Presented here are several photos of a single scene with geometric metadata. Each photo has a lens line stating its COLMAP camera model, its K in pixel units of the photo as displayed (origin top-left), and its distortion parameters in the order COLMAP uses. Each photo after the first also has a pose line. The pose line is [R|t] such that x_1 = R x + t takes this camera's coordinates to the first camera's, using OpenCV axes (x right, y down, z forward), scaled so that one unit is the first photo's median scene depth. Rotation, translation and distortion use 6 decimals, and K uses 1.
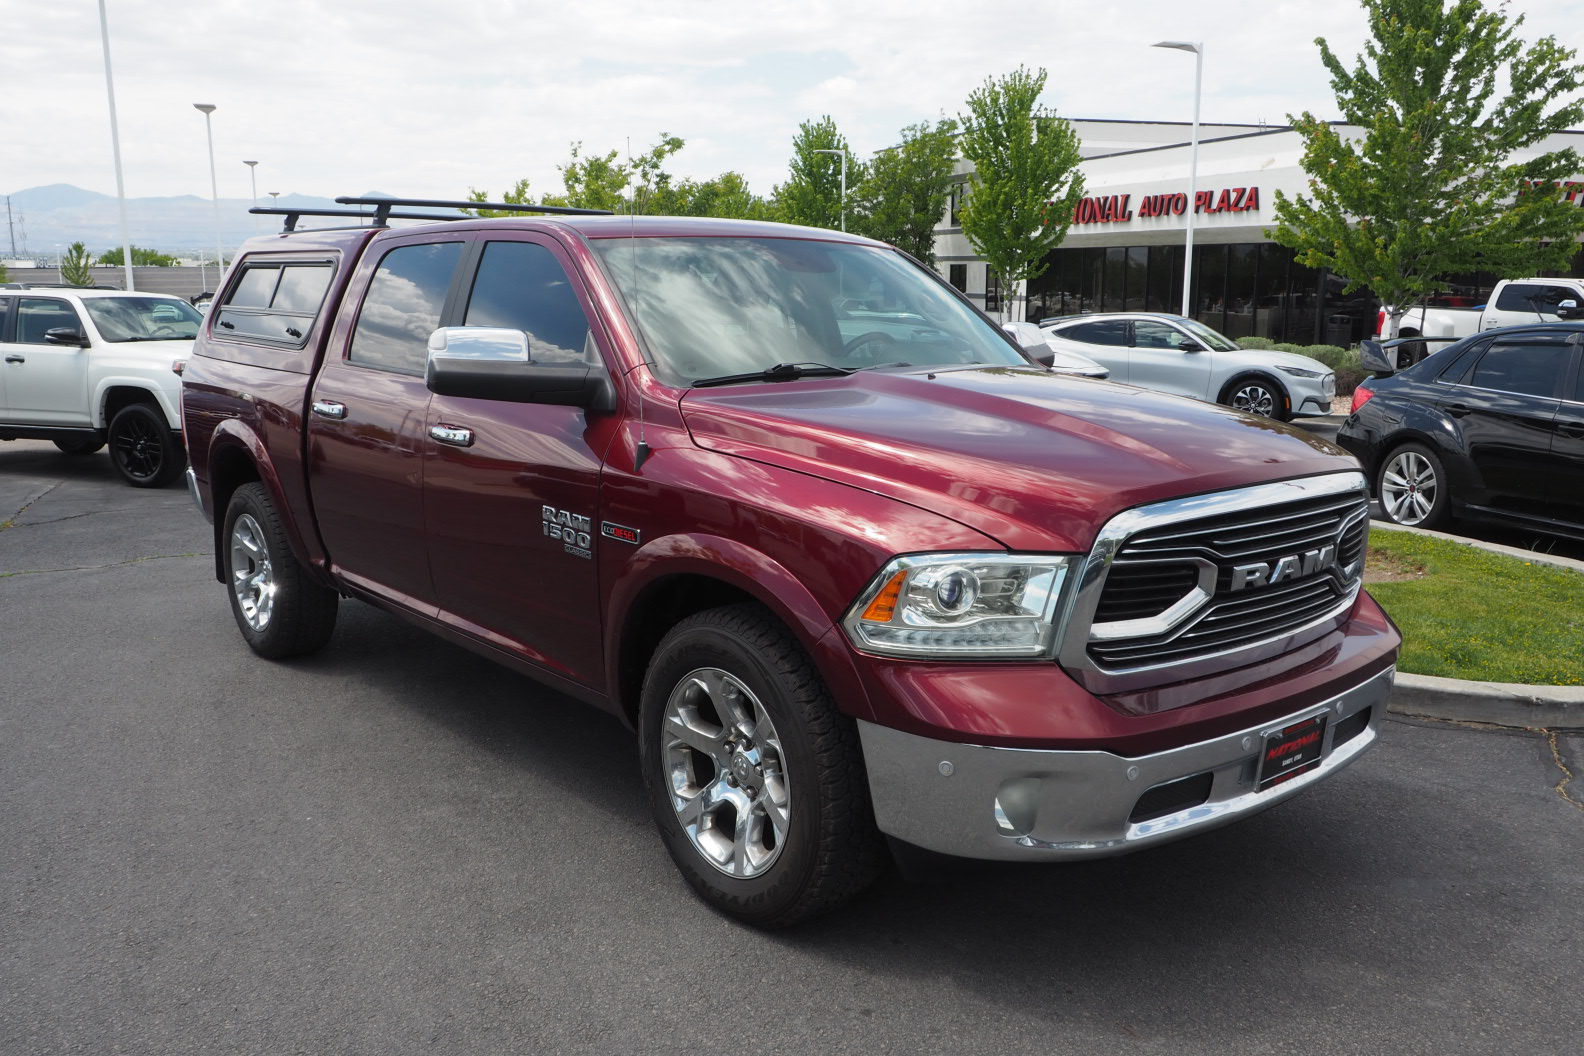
lens RADIAL K [[1338.8, 0, 792.0], [0, 1338.8, 528.0], [0, 0, 1]] dist [-0.016305, 0.002428]
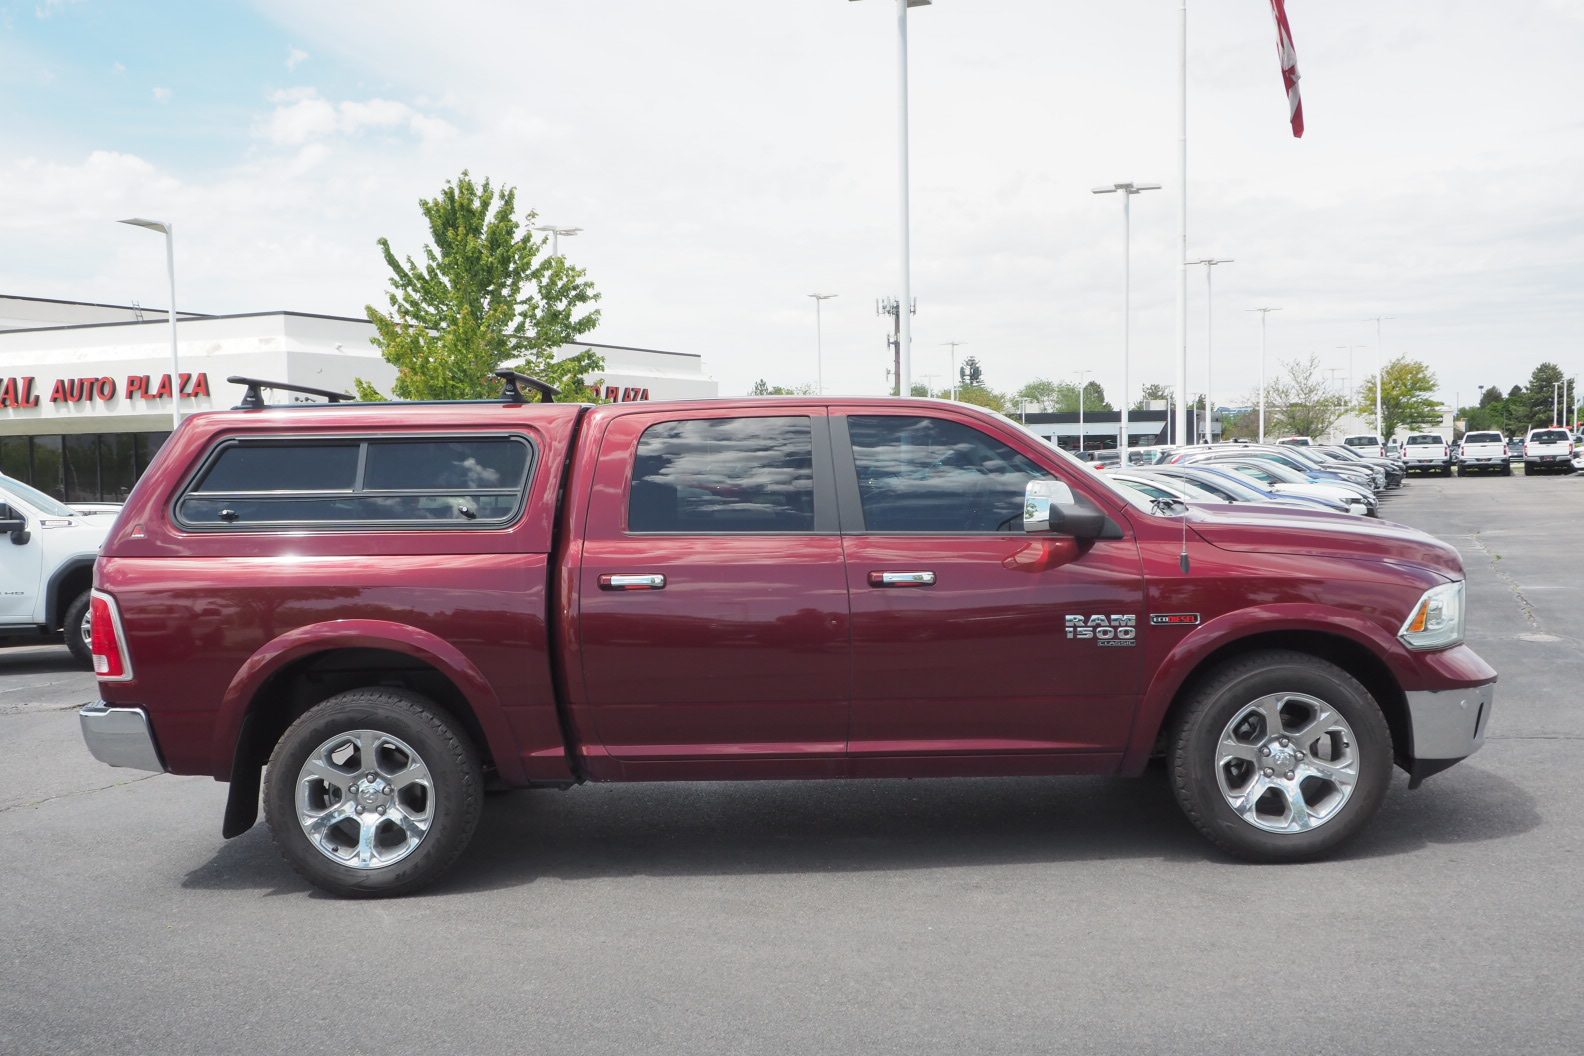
lens RADIAL K [[1439.4, 0, 792.8], [0, 1439.4, 526.3], [0, 0, 1]] dist [0.000543, -0.002747]
pose [[0.646475, -0.052831, 0.761104, -0.270970], [0.162641, 0.984211, -0.069828, -0.009095], [-0.745398, 0.168929, 0.644860, 0.055795]]
